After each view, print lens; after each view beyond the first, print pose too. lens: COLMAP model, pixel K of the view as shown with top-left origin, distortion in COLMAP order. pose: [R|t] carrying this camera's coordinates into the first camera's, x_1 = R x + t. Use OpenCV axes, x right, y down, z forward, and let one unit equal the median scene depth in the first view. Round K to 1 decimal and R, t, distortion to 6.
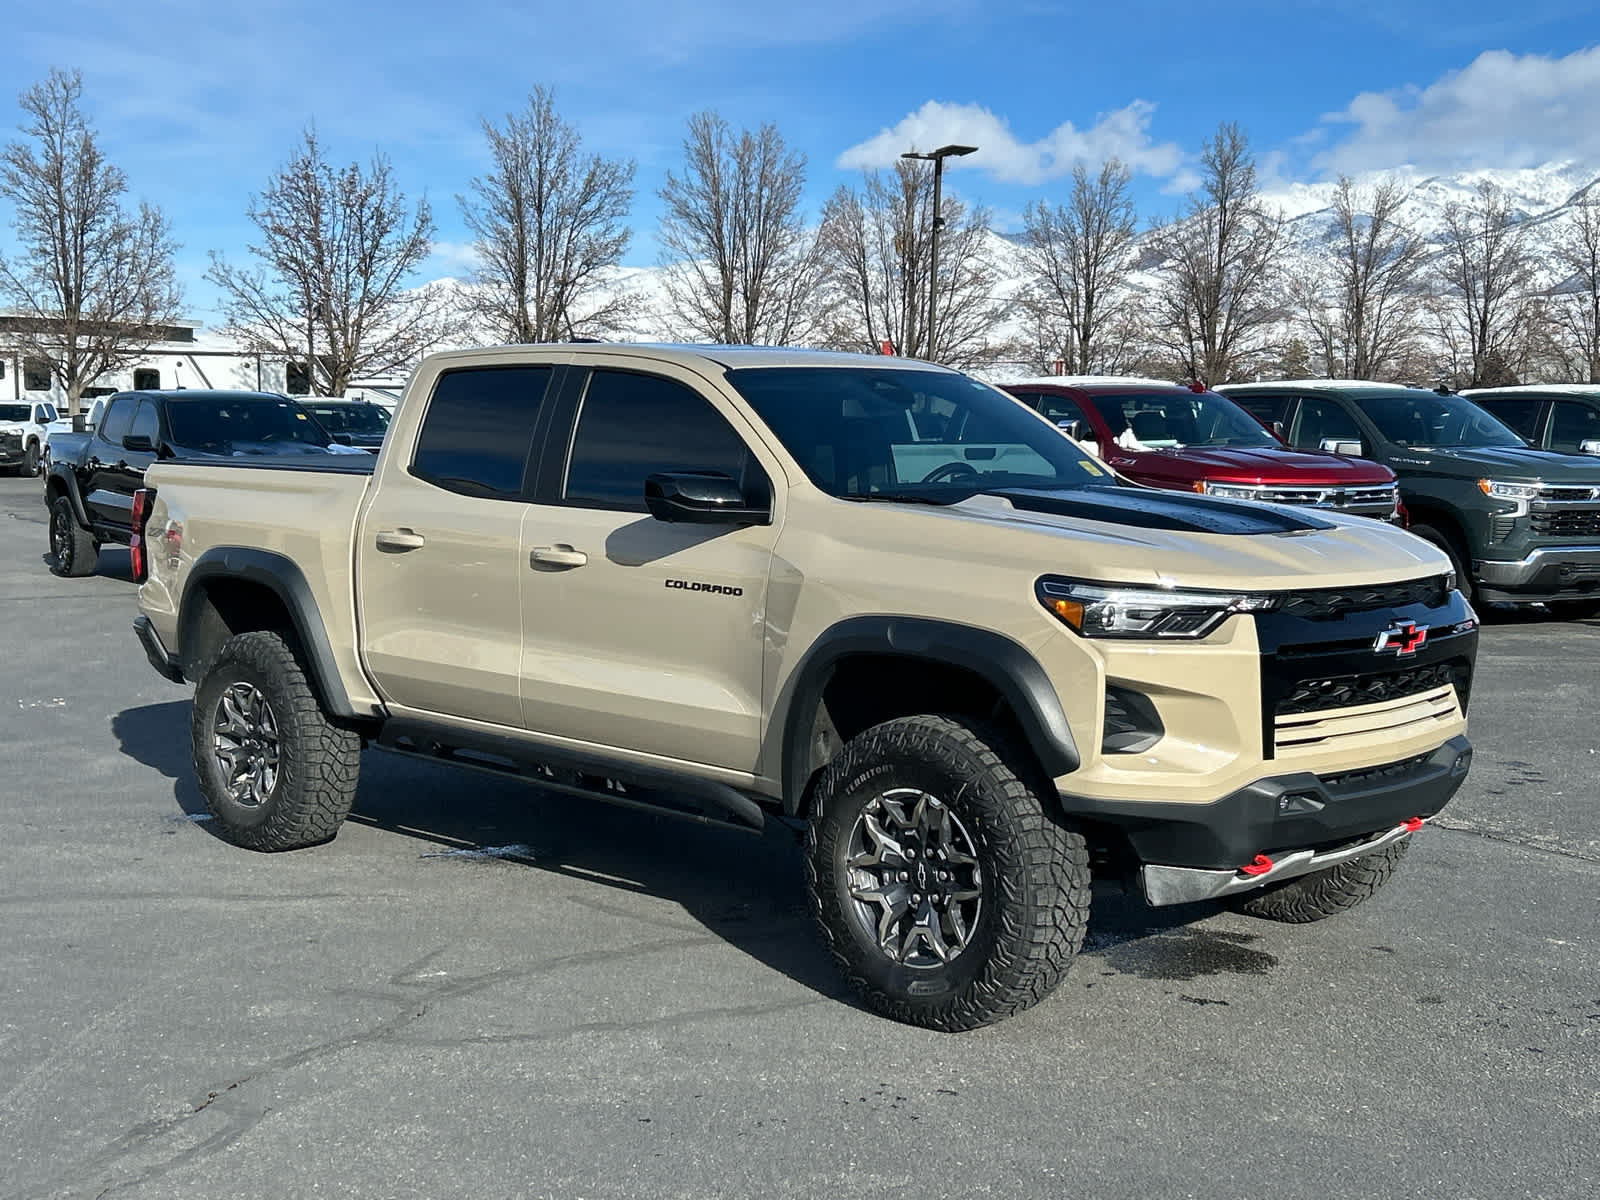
lens RADIAL K [[2056.7, 0, 794.8], [0, 2056.7, 607.6], [0, 0, 1]] dist [0.060072, 0.000000]
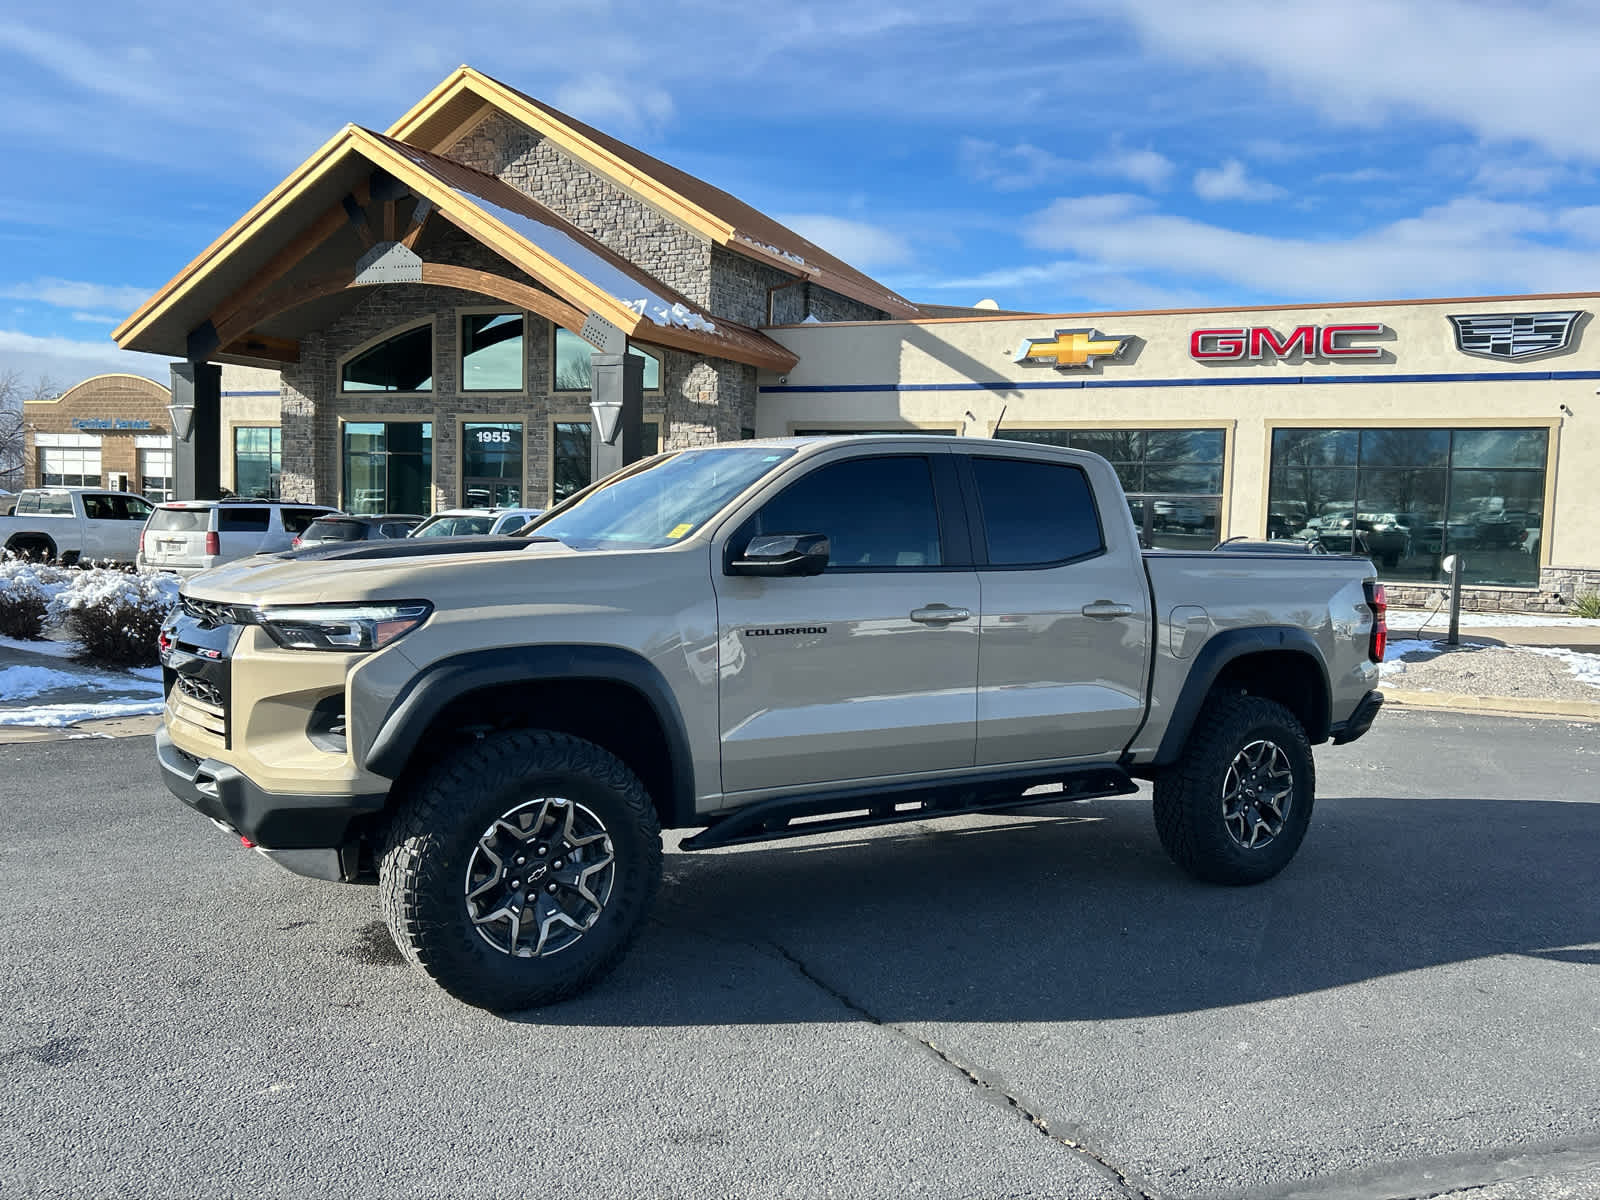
lens RADIAL K [[1344.6, 0, 802.9], [0, 1344.6, 610.9], [0, 0, 1]] dist [0.057620, -0.063268]
pose [[-0.193111, 0.046779, -0.980061, 0.848817], [-0.126625, 0.989322, 0.072171, -0.090249], [0.972972, 0.138037, -0.185126, 1.284659]]
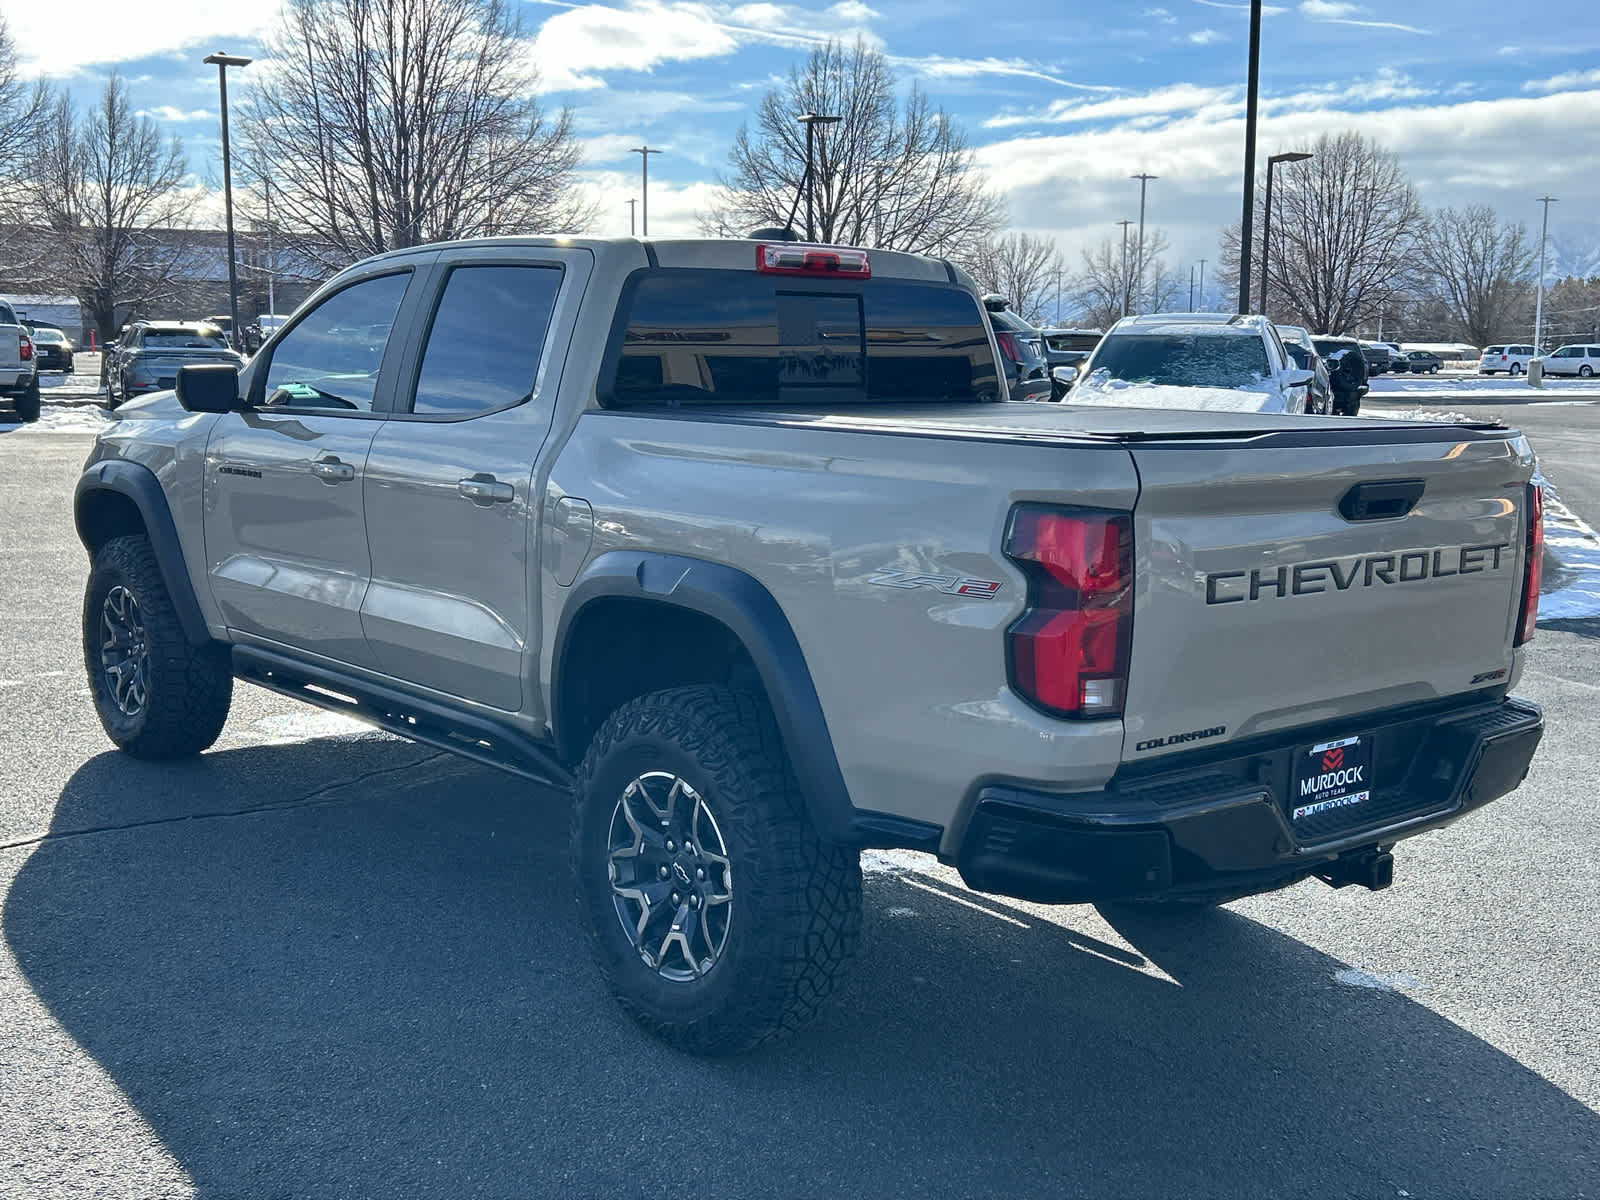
lens RADIAL K [[1766.1, 0, 797.9], [0, 1766.1, 600.3], [0, 0, 1]] dist [0.056103, 0.000000]
pose [[-0.996304, -0.037382, 0.077337, -0.205953], [-0.017890, 0.970898, 0.238824, -0.185312], [-0.084014, 0.236558, -0.967978, 2.017962]]
